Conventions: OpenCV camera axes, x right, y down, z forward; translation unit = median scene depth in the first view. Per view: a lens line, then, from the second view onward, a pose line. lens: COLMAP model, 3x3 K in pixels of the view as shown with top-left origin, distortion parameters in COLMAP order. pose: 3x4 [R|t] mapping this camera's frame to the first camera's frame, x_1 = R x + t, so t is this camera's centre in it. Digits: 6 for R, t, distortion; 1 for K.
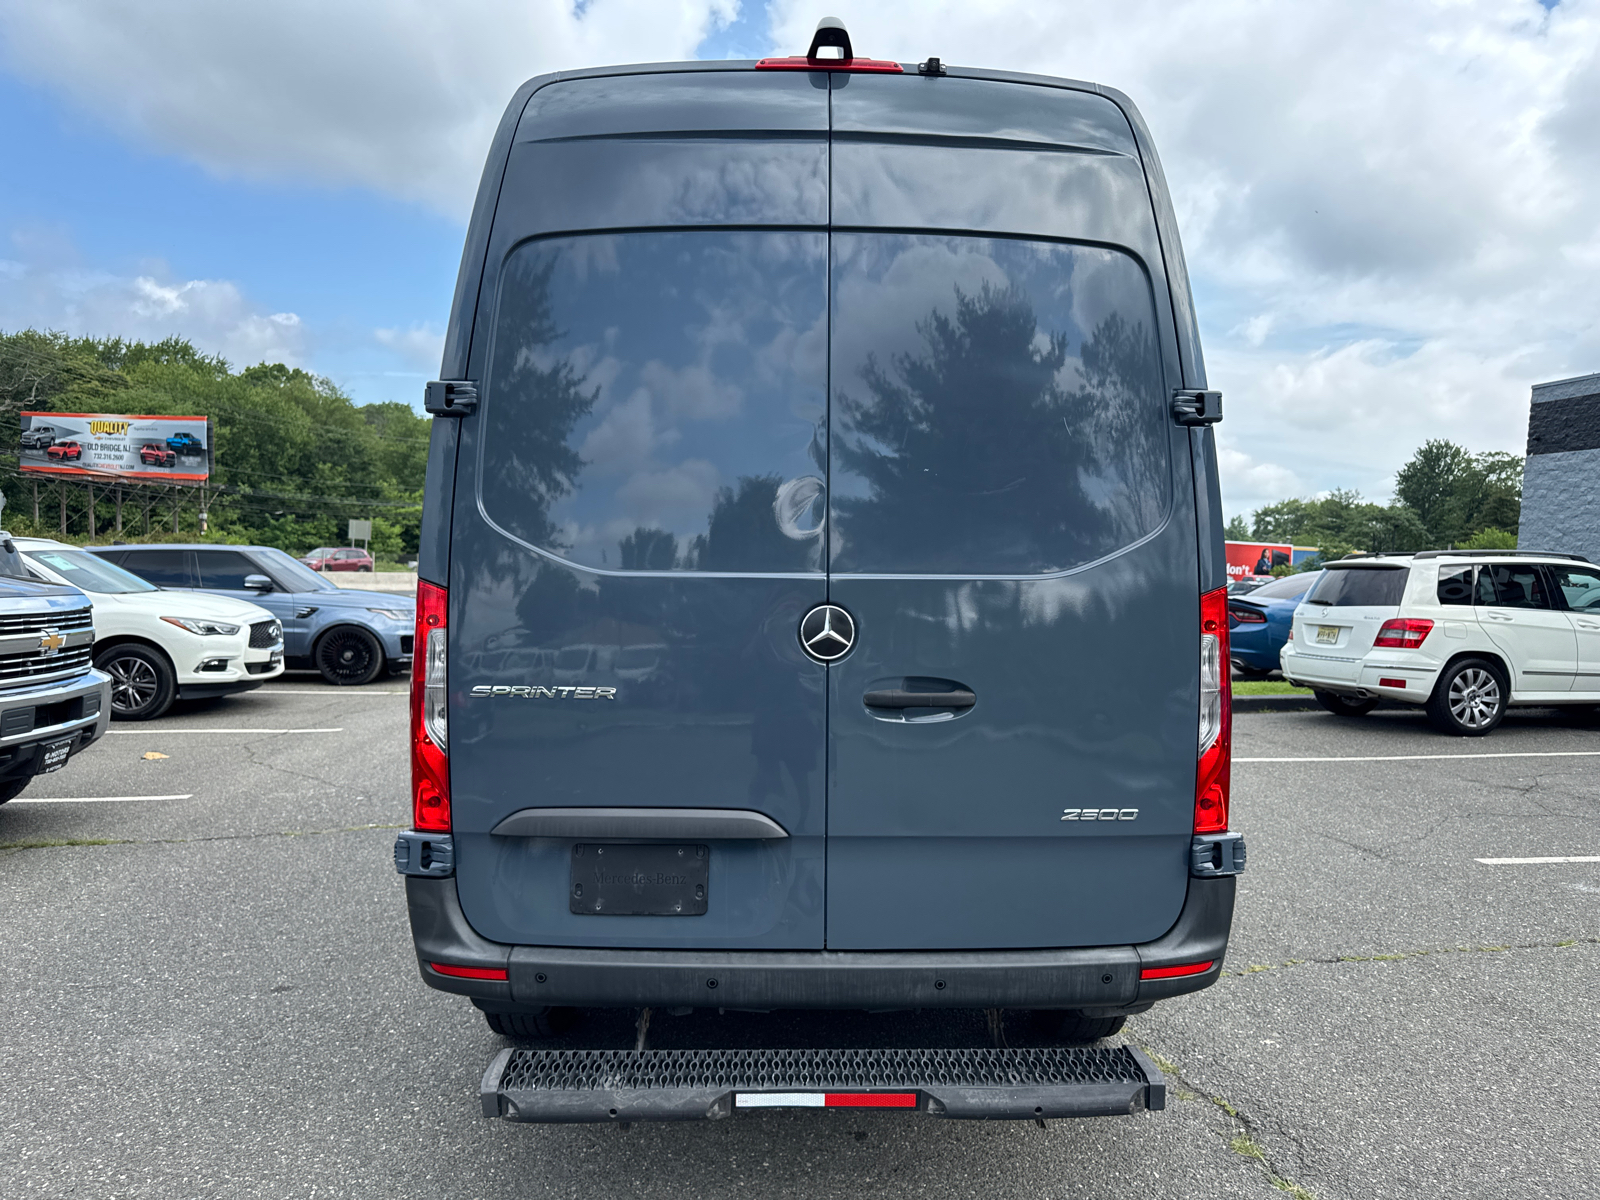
lens RADIAL K [[1163.3, 0, 798.6], [0, 1163.3, 589.6], [0, 0, 1]] dist [0.021526, -0.019399]
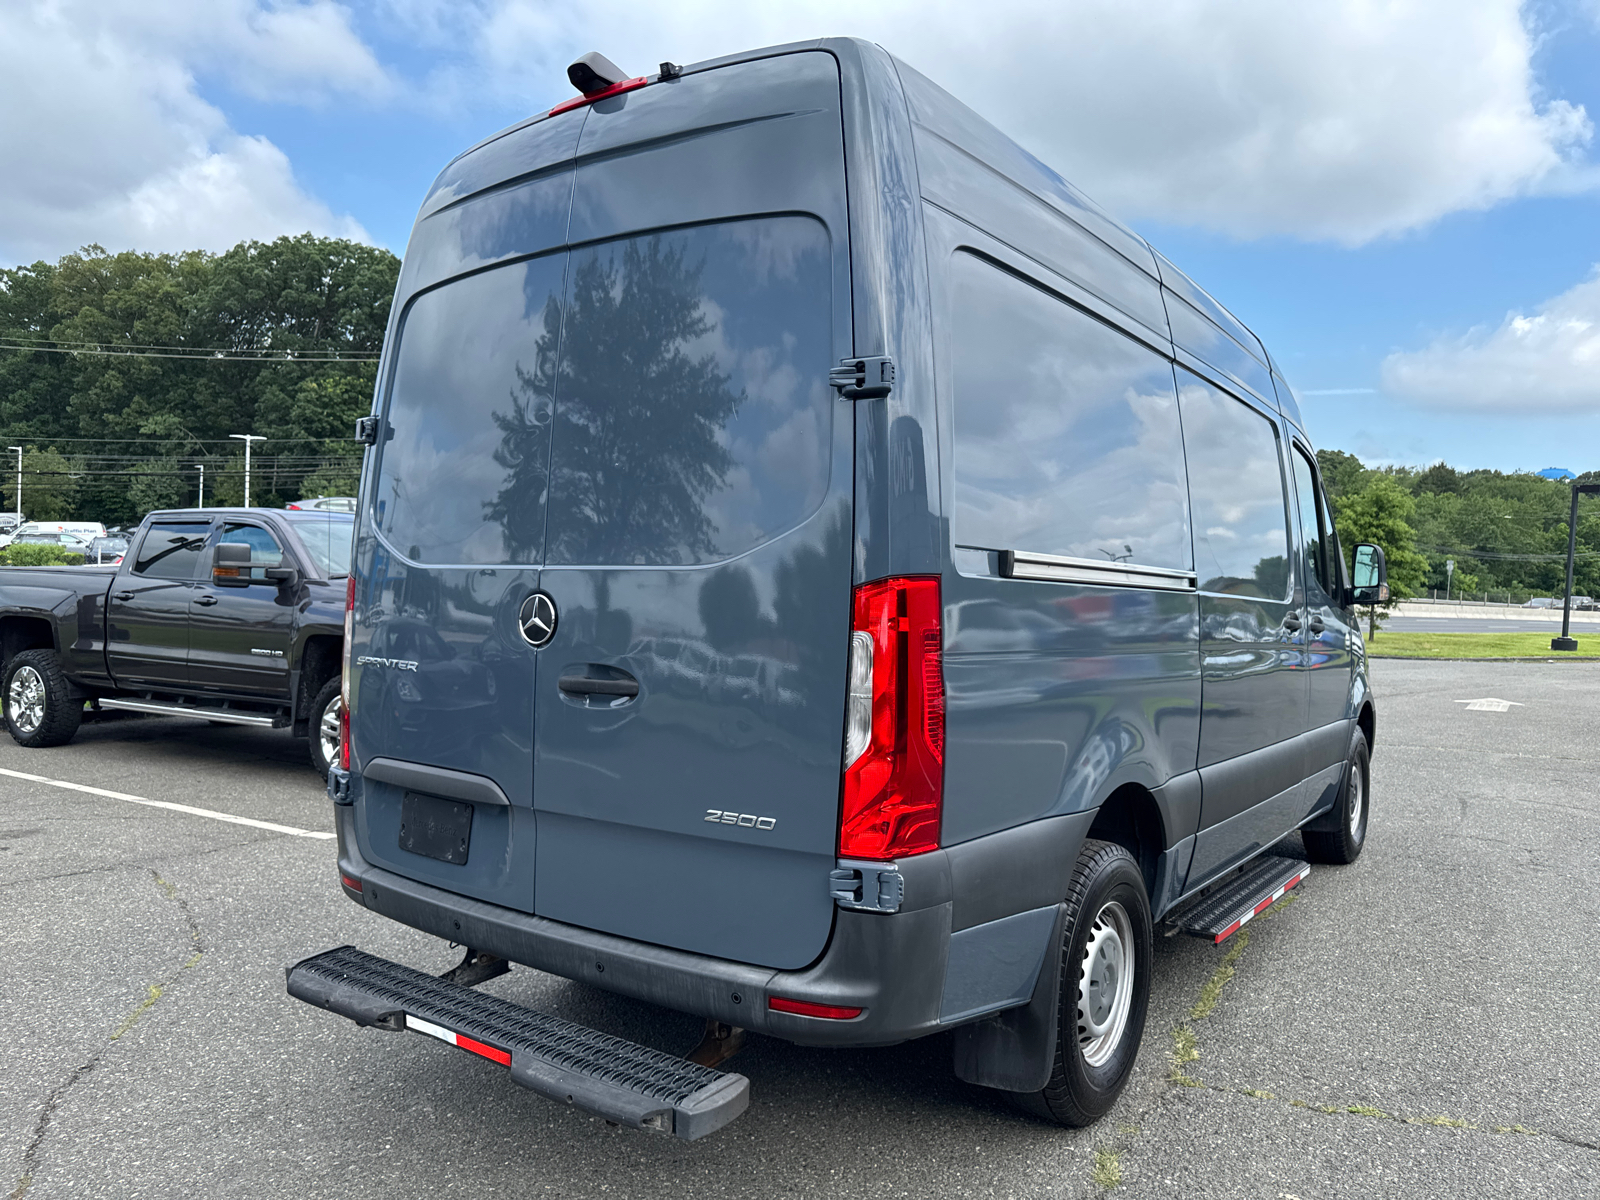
lens RADIAL K [[1163.3, 0, 771.2], [0, 1163.3, 581.9], [0, 0, 1]] dist [0.021526, -0.019399]
pose [[0.785157, 0.000853, -0.619296, 0.846263], [-0.017116, 0.999647, -0.020324, 0.019485], [0.619060, 0.026558, 0.784894, 0.273768]]
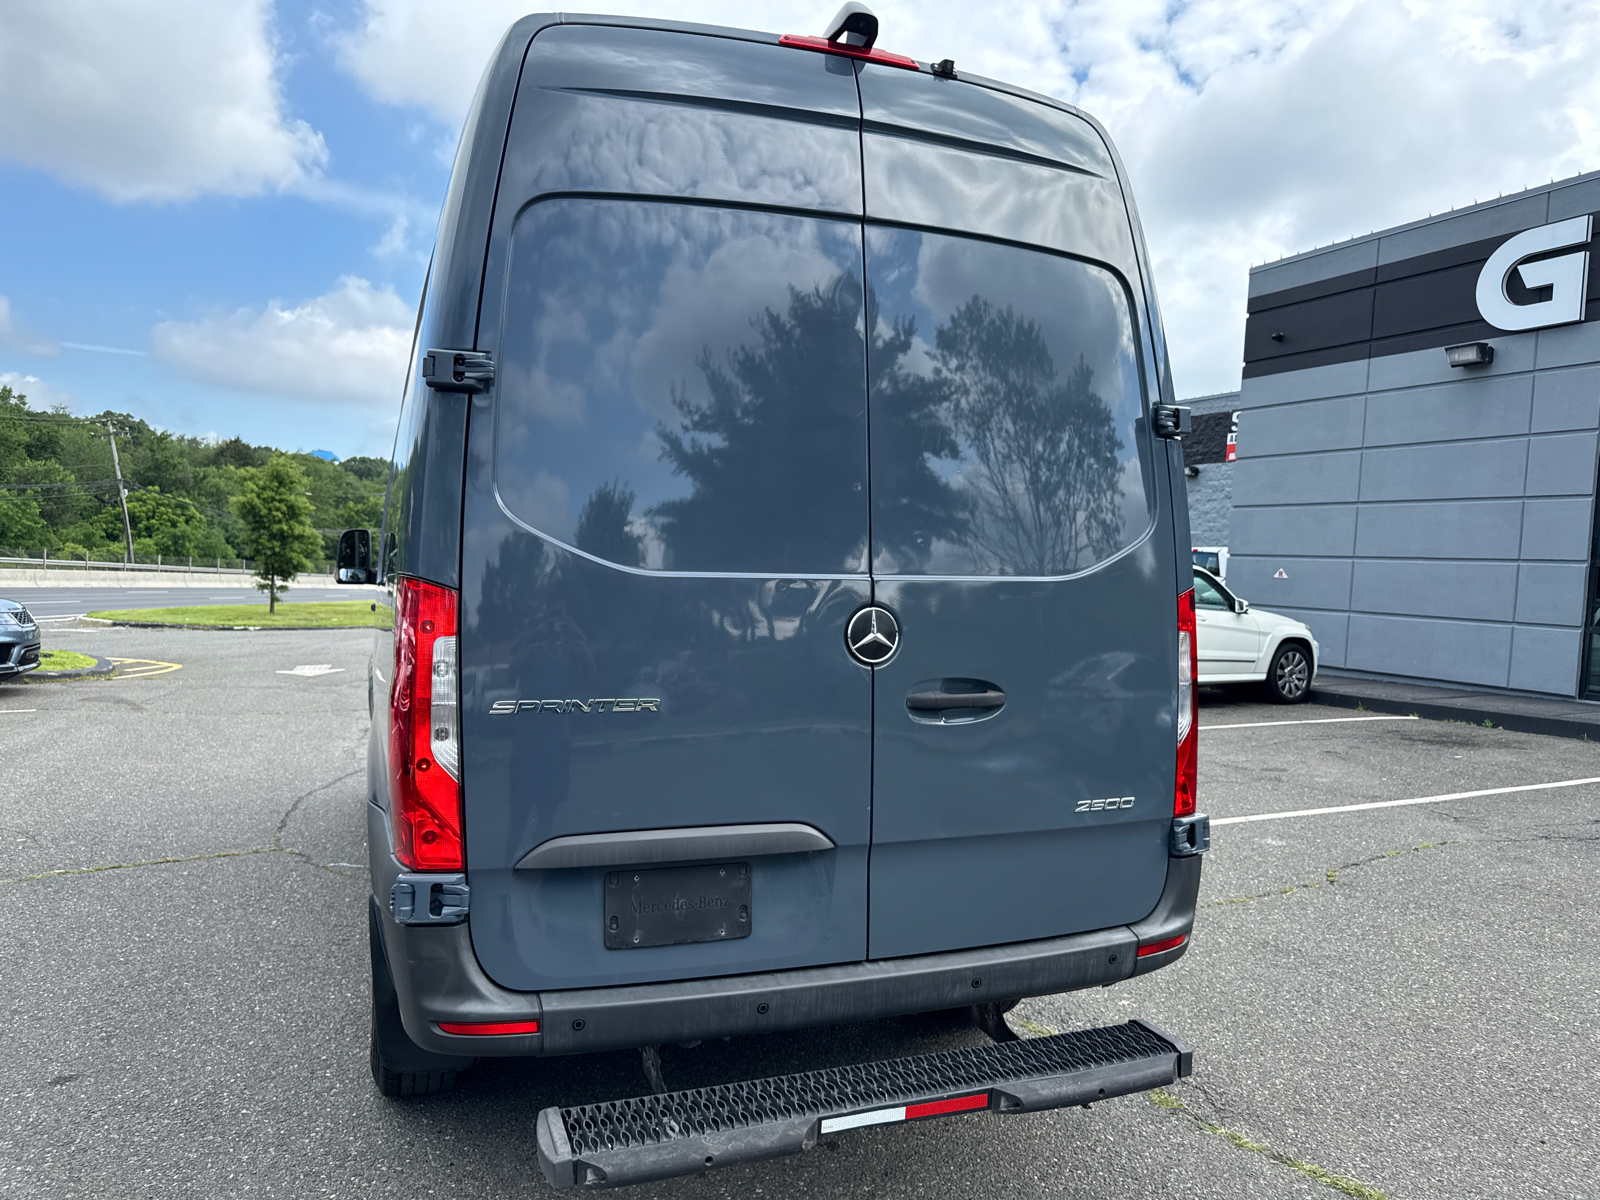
lens RADIAL K [[1163.3, 0, 795.9], [0, 1163.3, 592.6], [0, 0, 1]] dist [0.021526, -0.019399]
pose [[0.944128, -0.001012, 0.329576, -0.347524], [-0.000874, 0.999984, 0.005574, -0.004034], [-0.329577, -0.005551, 0.944112, 0.097925]]
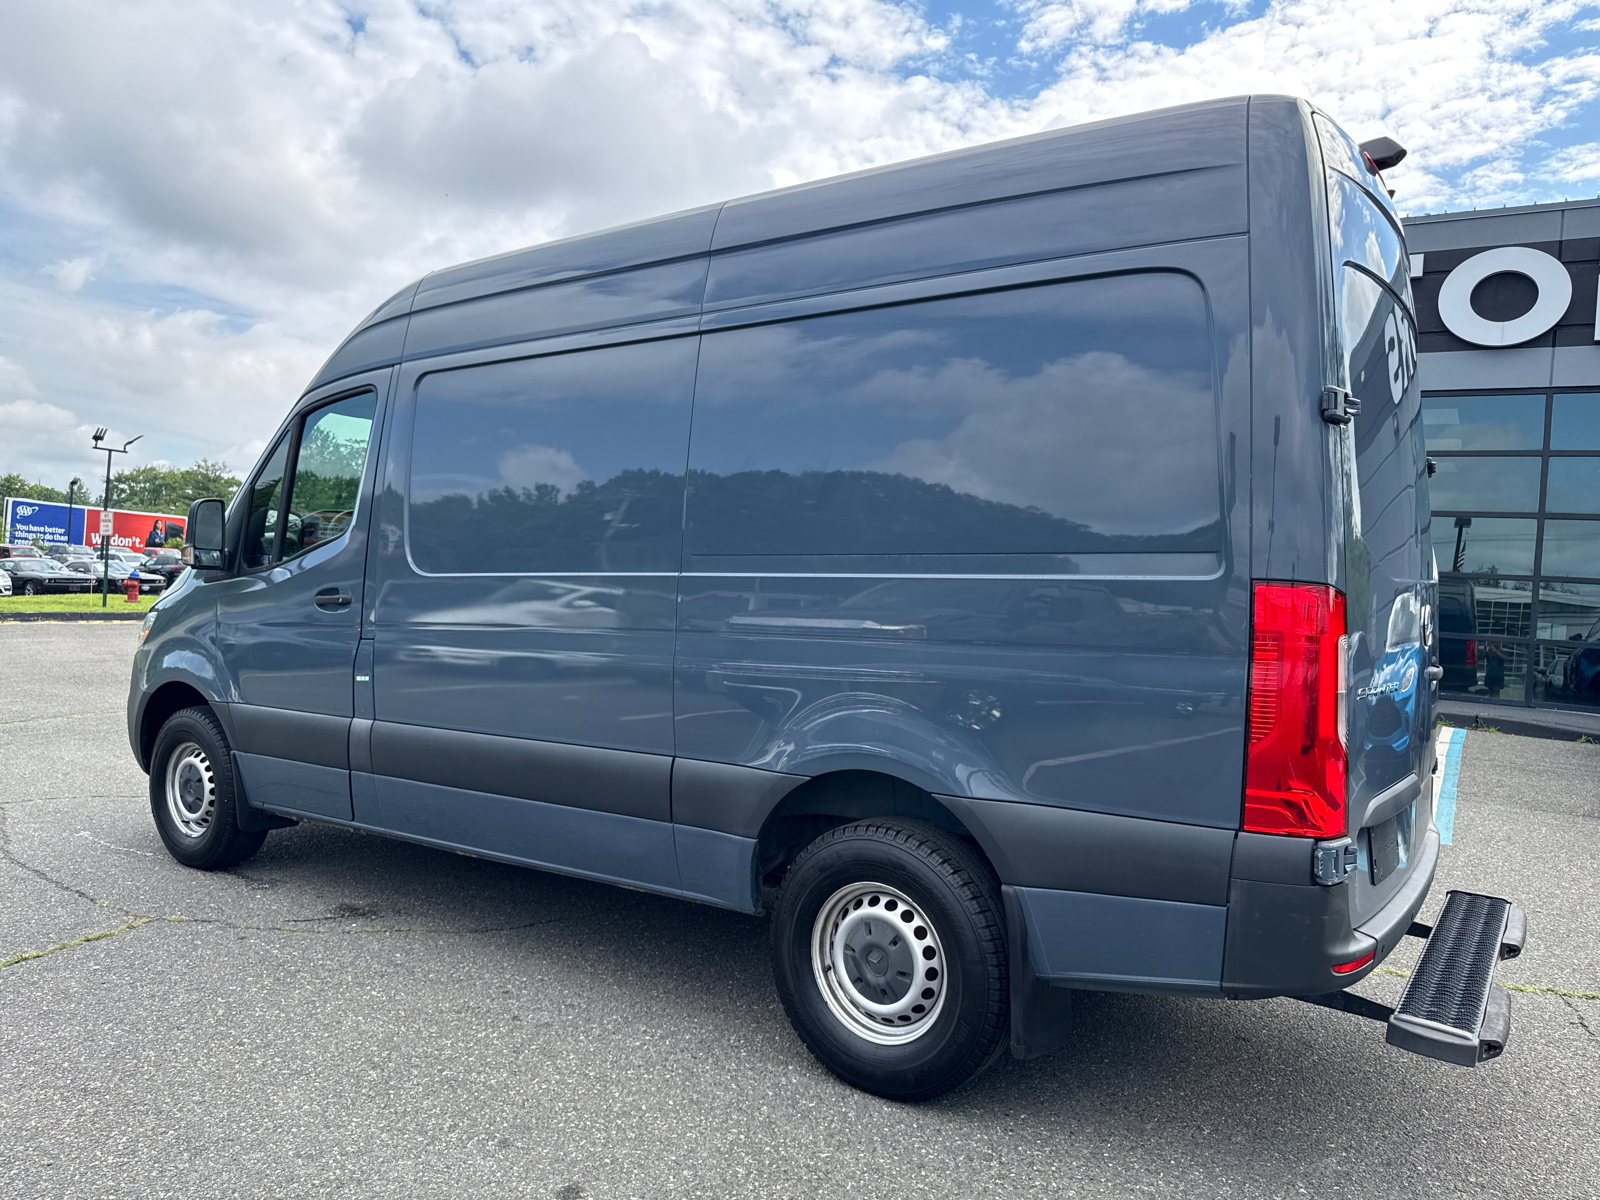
lens RADIAL K [[1163.3, 0, 800.2], [0, 1163.3, 611.0], [0, 0, 1]] dist [0.021526, -0.019399]
pose [[0.585183, -0.025189, 0.810510, -1.392942], [-0.008297, 0.999279, 0.037046, -0.022795], [-0.810859, -0.028403, 0.584552, 0.785259]]
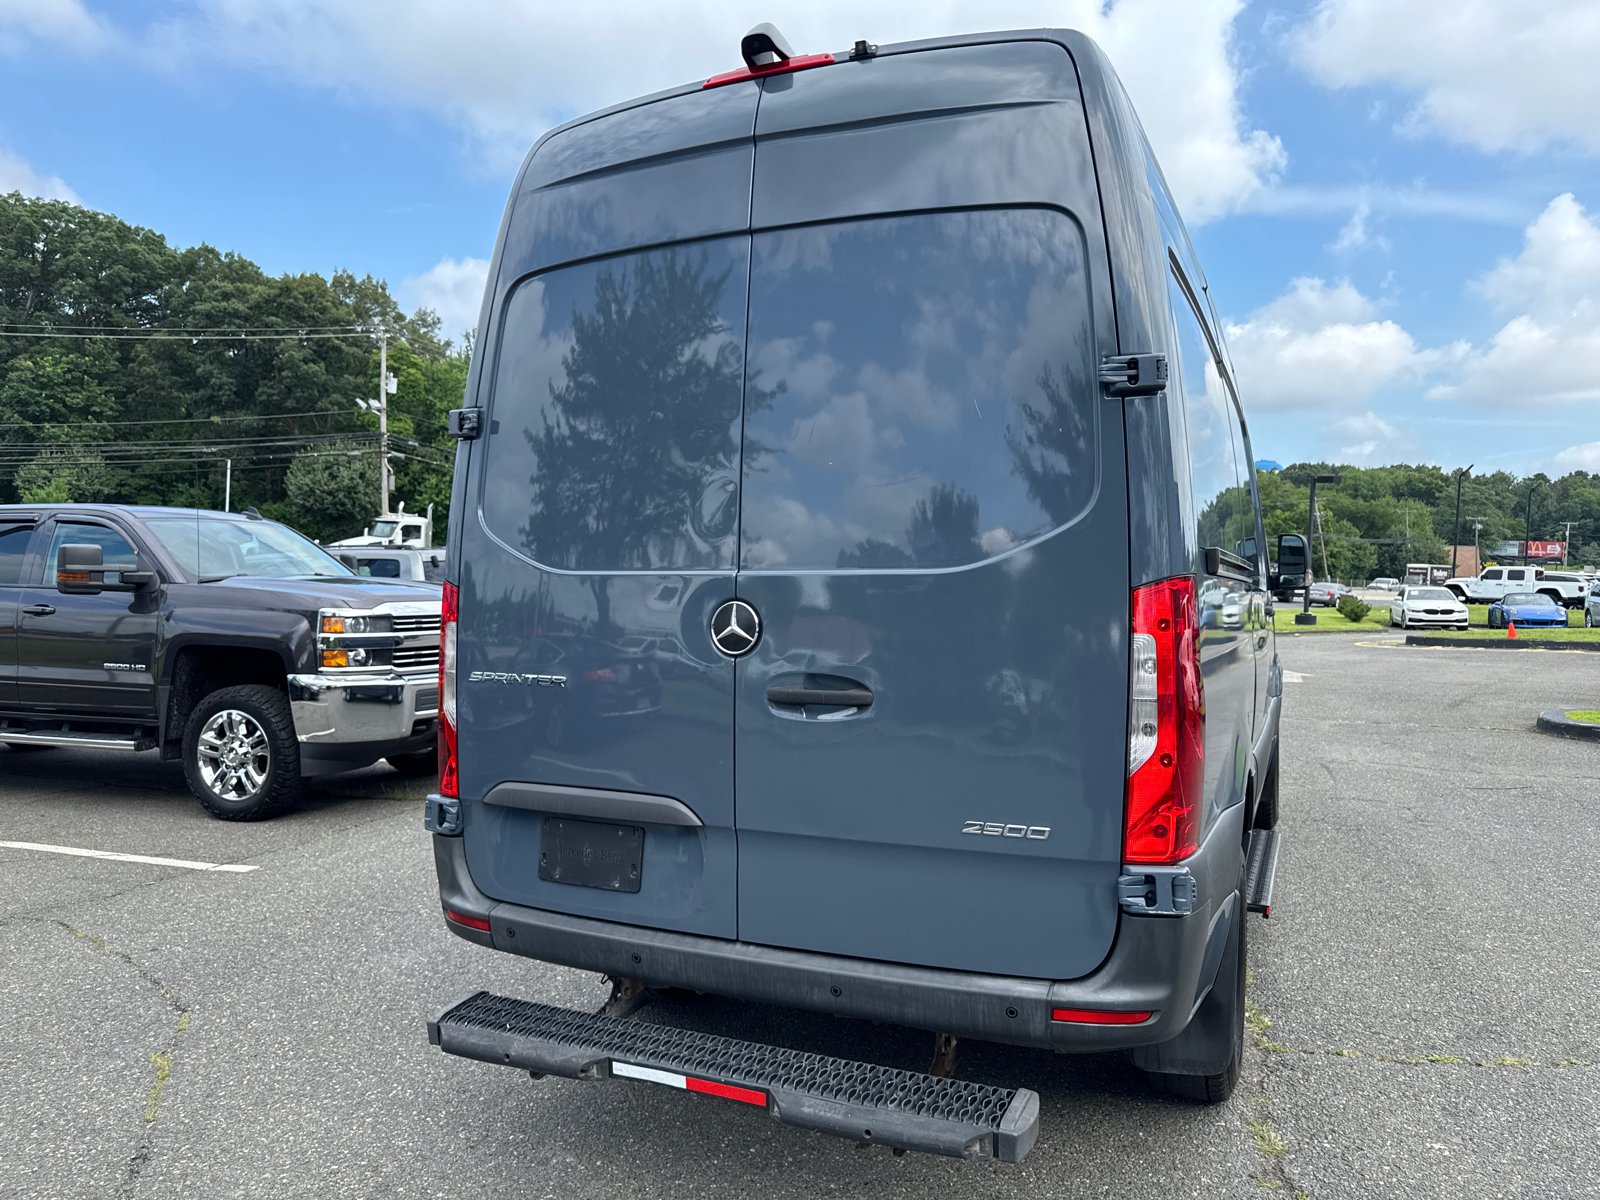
lens RADIAL K [[1163.3, 0, 784.8], [0, 1163.3, 585.6], [0, 0, 1]] dist [0.021526, -0.019399]
pose [[0.895496, -0.007875, -0.445000, 0.503632], [0.003530, 0.999938, -0.010592, 0.010343], [0.445056, 0.007914, 0.895468, 0.104203]]
